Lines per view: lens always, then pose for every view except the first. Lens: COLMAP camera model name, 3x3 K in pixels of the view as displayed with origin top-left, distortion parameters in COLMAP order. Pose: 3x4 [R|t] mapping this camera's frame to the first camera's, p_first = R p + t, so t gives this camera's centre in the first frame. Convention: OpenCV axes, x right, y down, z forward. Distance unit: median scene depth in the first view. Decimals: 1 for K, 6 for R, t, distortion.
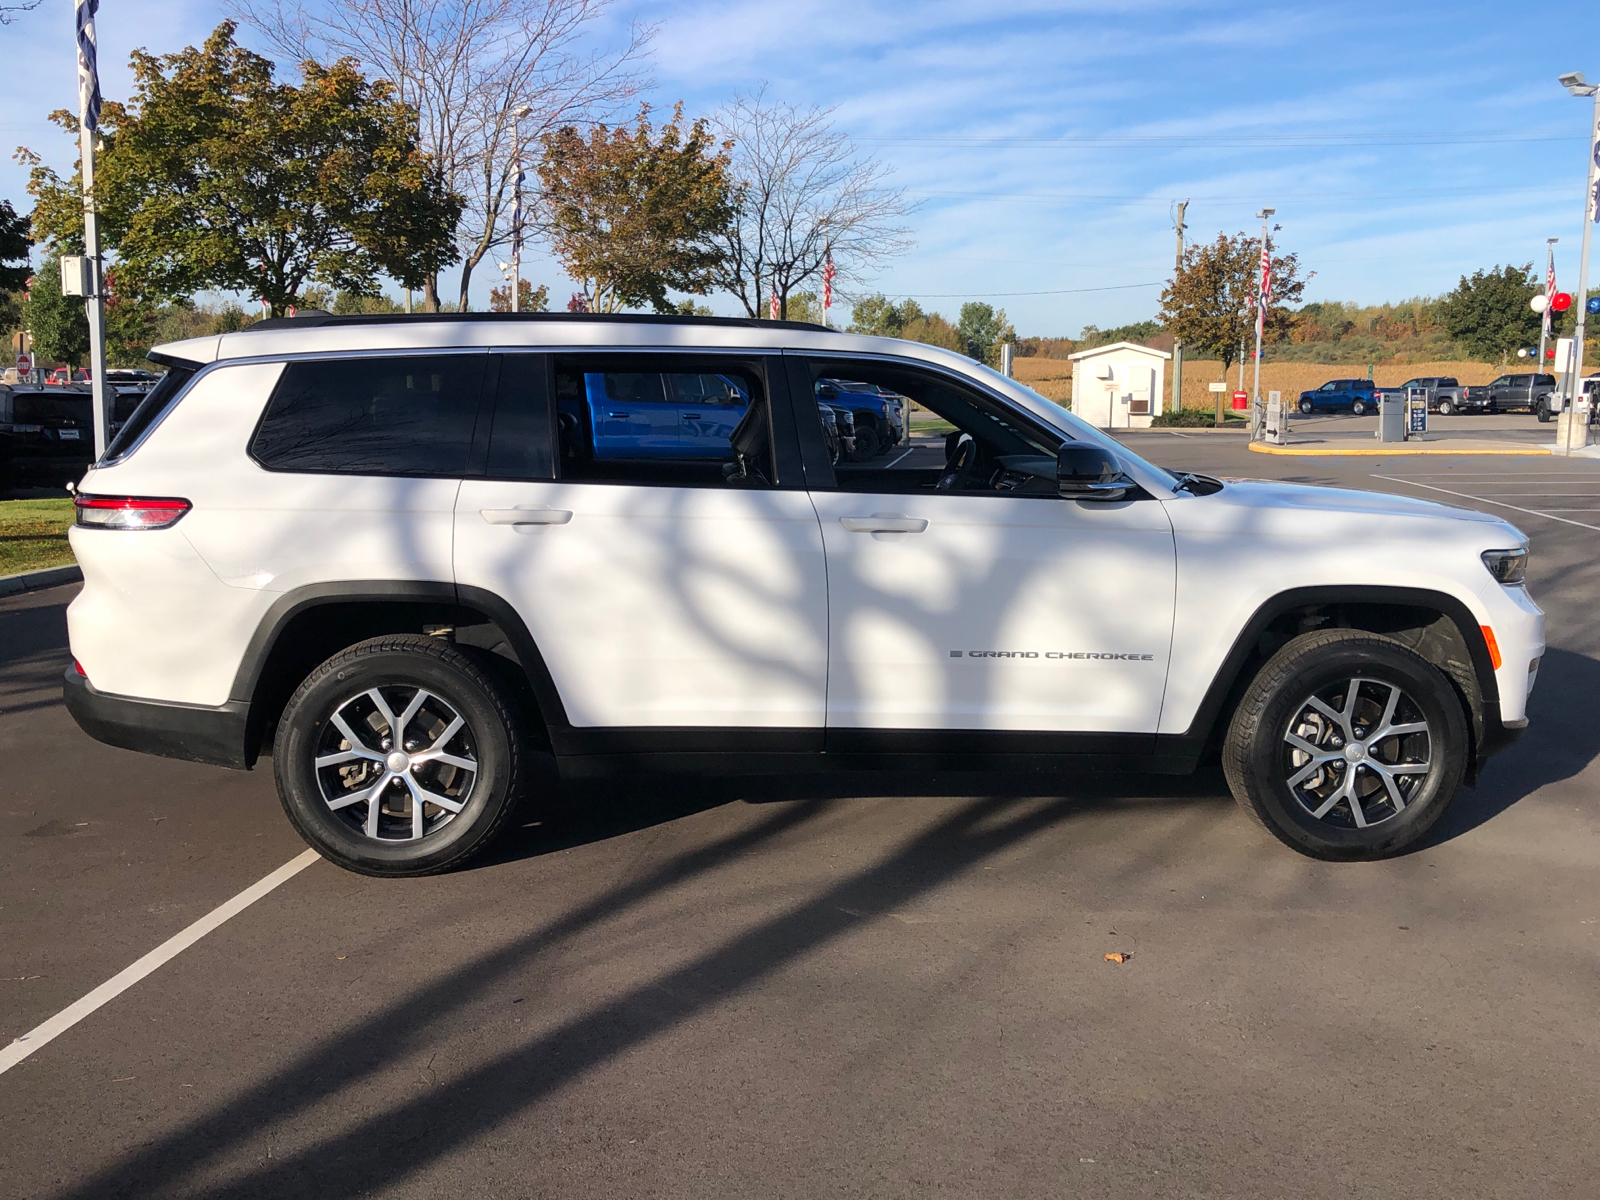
lens RADIAL K [[1577.0, 0, 800.0], [0, 1577.0, 600.0], [0, 0, 1]] dist [0.068699, -0.132483]
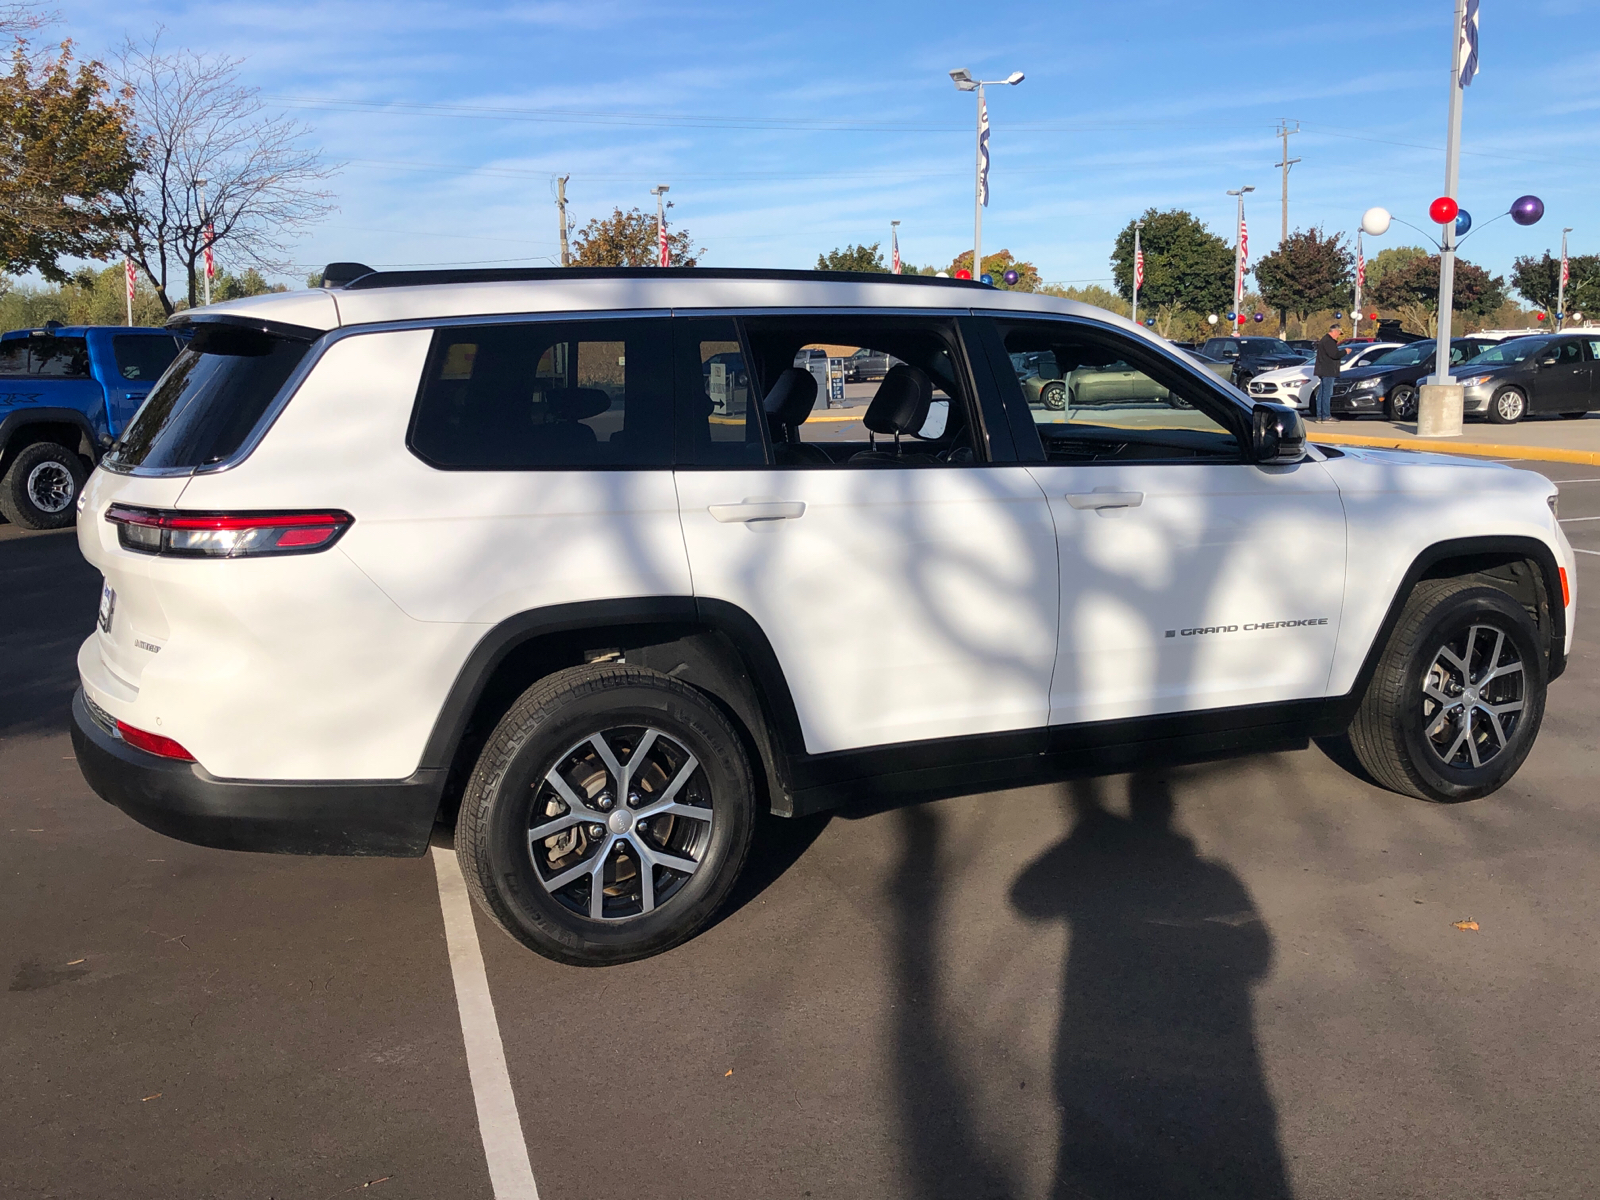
lens RADIAL K [[1577.0, 0, 800.0], [0, 1577.0, 600.0], [0, 0, 1]] dist [0.068699, -0.132483]
pose [[0.919365, -0.072568, 0.386655, -0.460501], [0.066532, 0.997363, 0.028991, -0.027292], [-0.387739, -0.000928, 0.921769, 0.212651]]
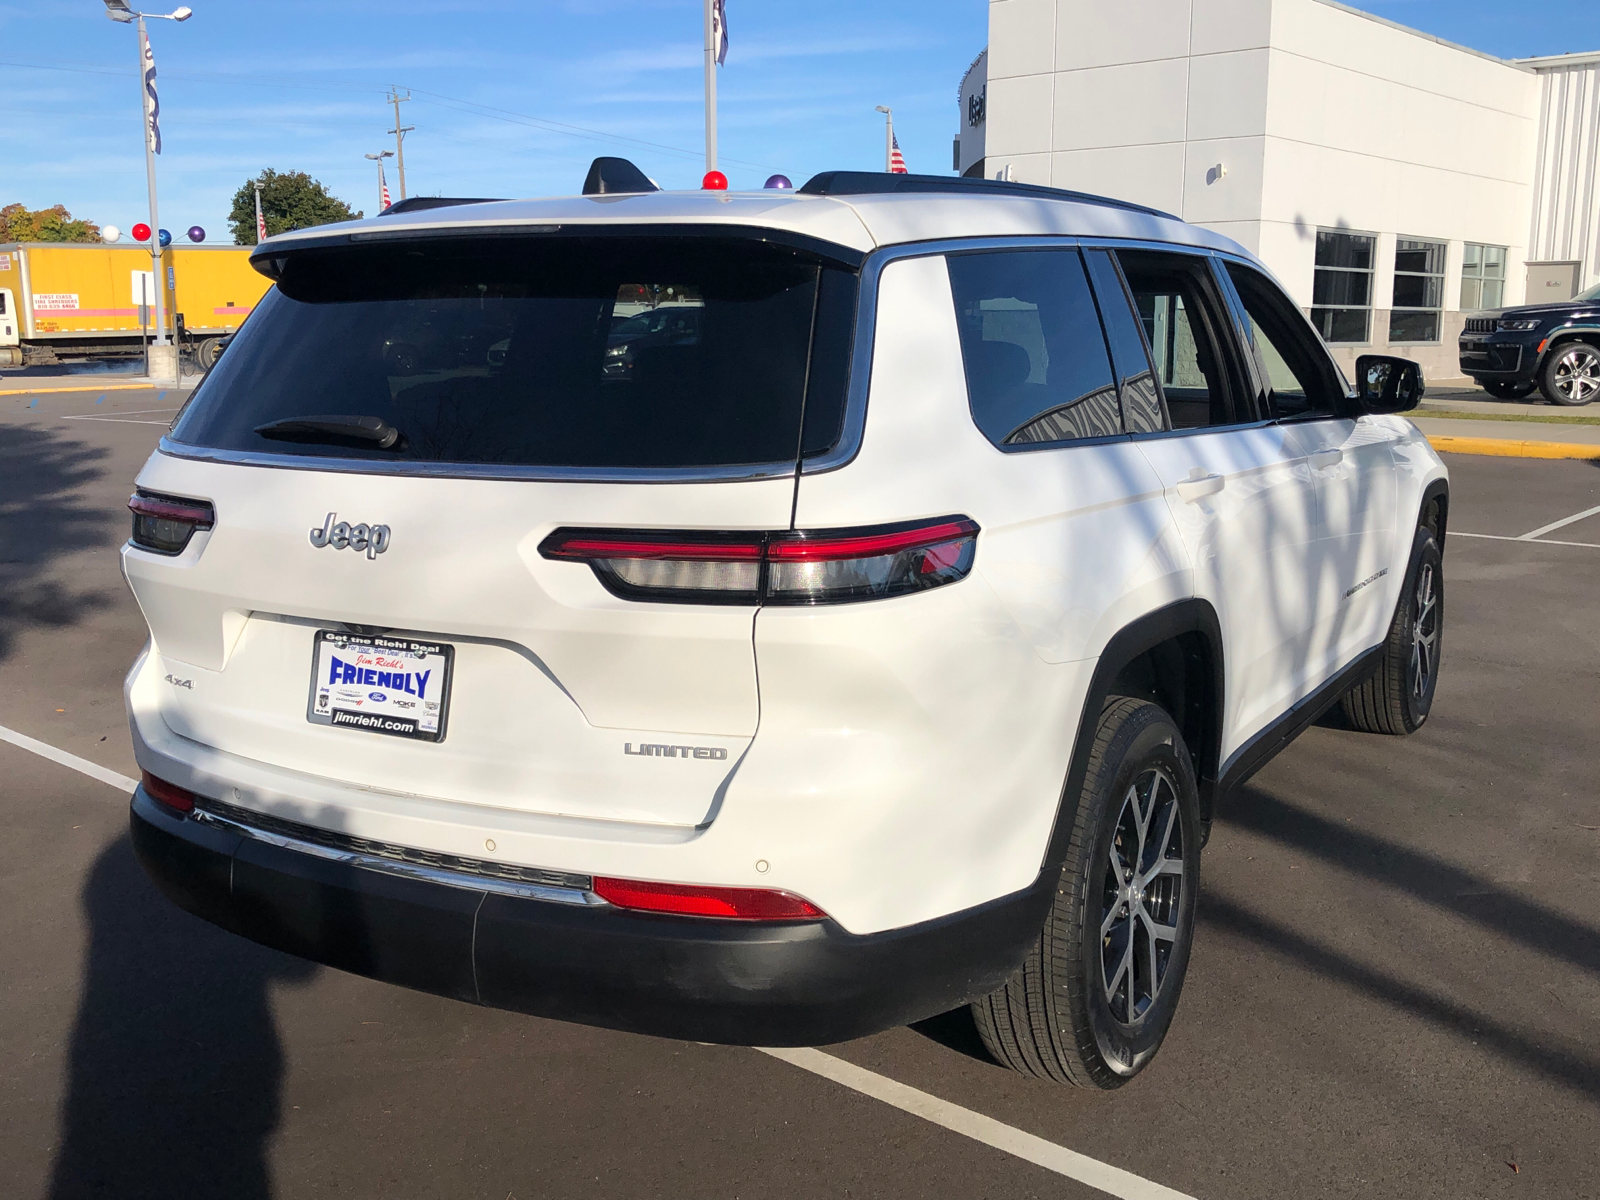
lens RADIAL K [[1594.7, 0, 800.0], [0, 1594.7, 600.0], [0, 0, 1]] dist [0.005005, -0.020005]
pose [[0.568579, -0.147965, 0.809212, -0.807525], [0.116593, 0.988255, 0.098781, -0.090112], [-0.814324, 0.038183, 0.579153, 0.714138]]
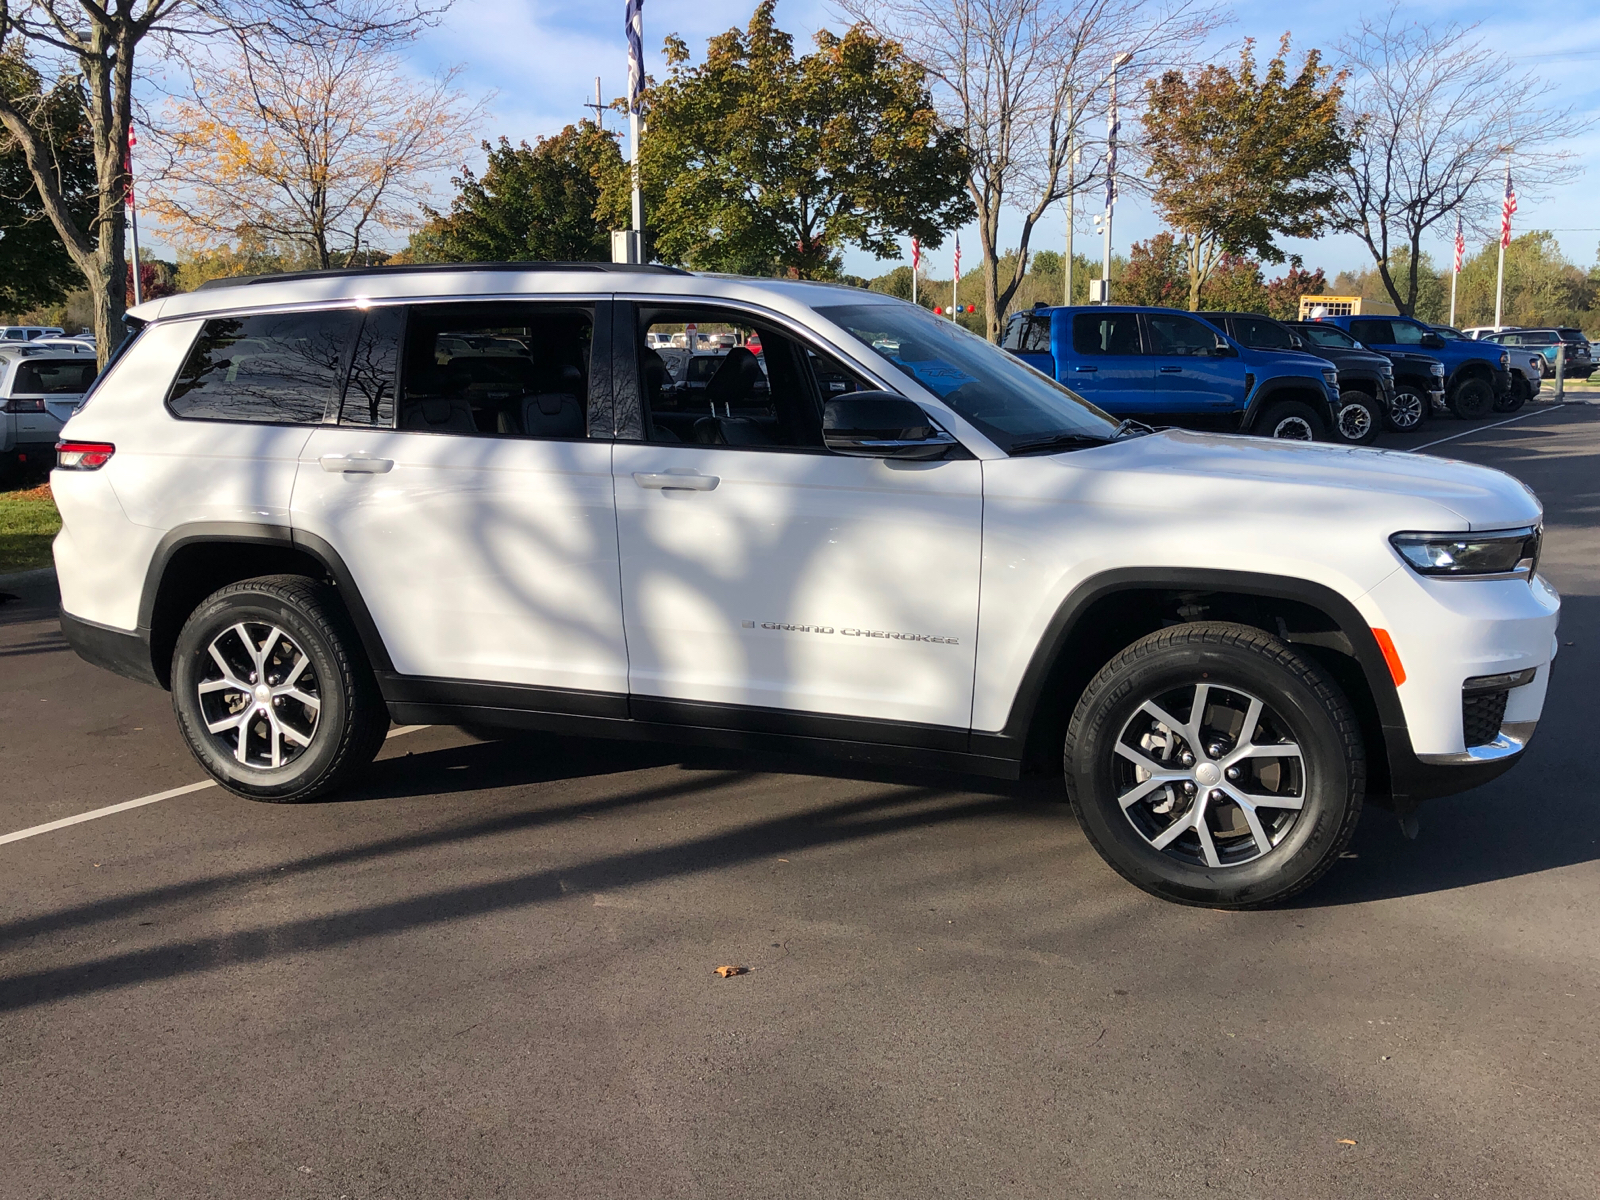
lens RADIAL K [[1577.0, 0, 800.0], [0, 1577.0, 600.0], [0, 0, 1]] dist [0.068699, -0.132483]
pose [[0.907157, 0.052998, -0.417441, 0.500603], [-0.042010, 0.998487, 0.035474, -0.013465], [0.418690, -0.014644, 0.908011, 0.179228]]
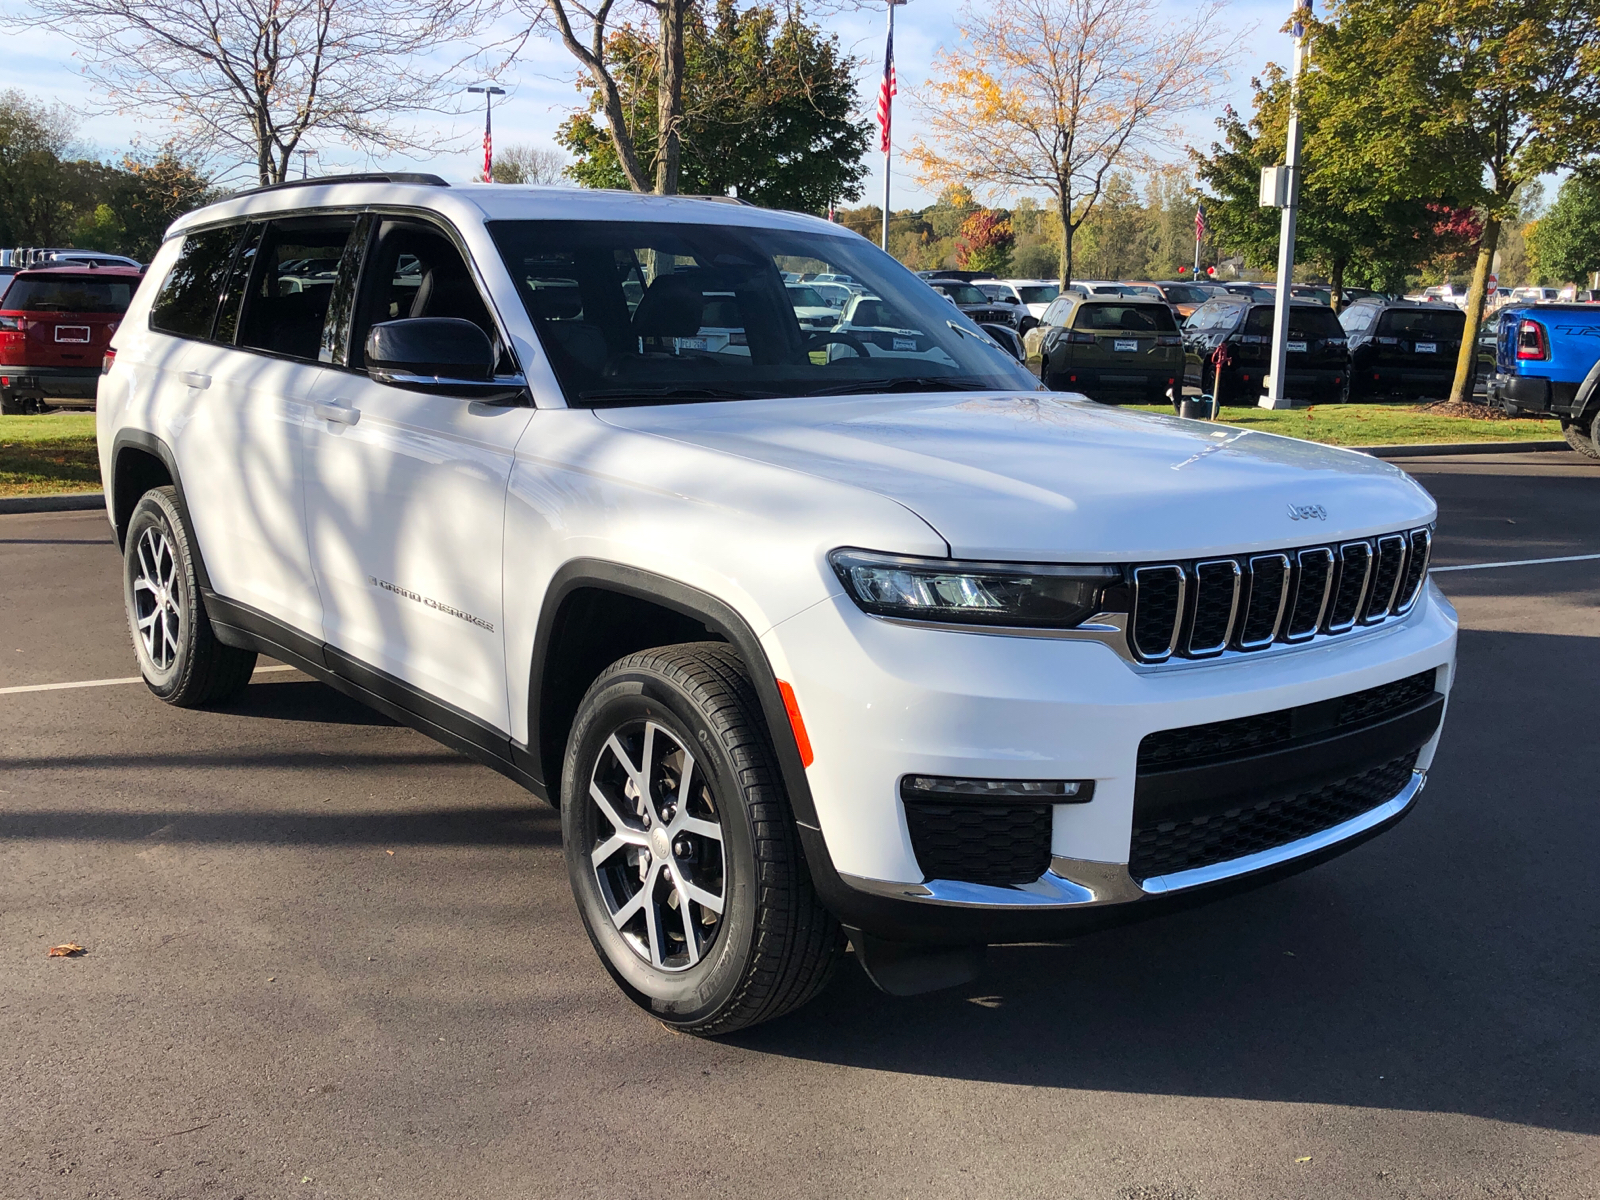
lens RADIAL K [[1577.0, 0, 800.0], [0, 1577.0, 600.0], [0, 0, 1]] dist [0.068699, -0.132483]
pose [[0.571868, 0.162331, -0.804124, 0.867715], [-0.125533, 0.985998, 0.109771, -0.071564], [0.810684, 0.038169, 0.584239, 0.693800]]
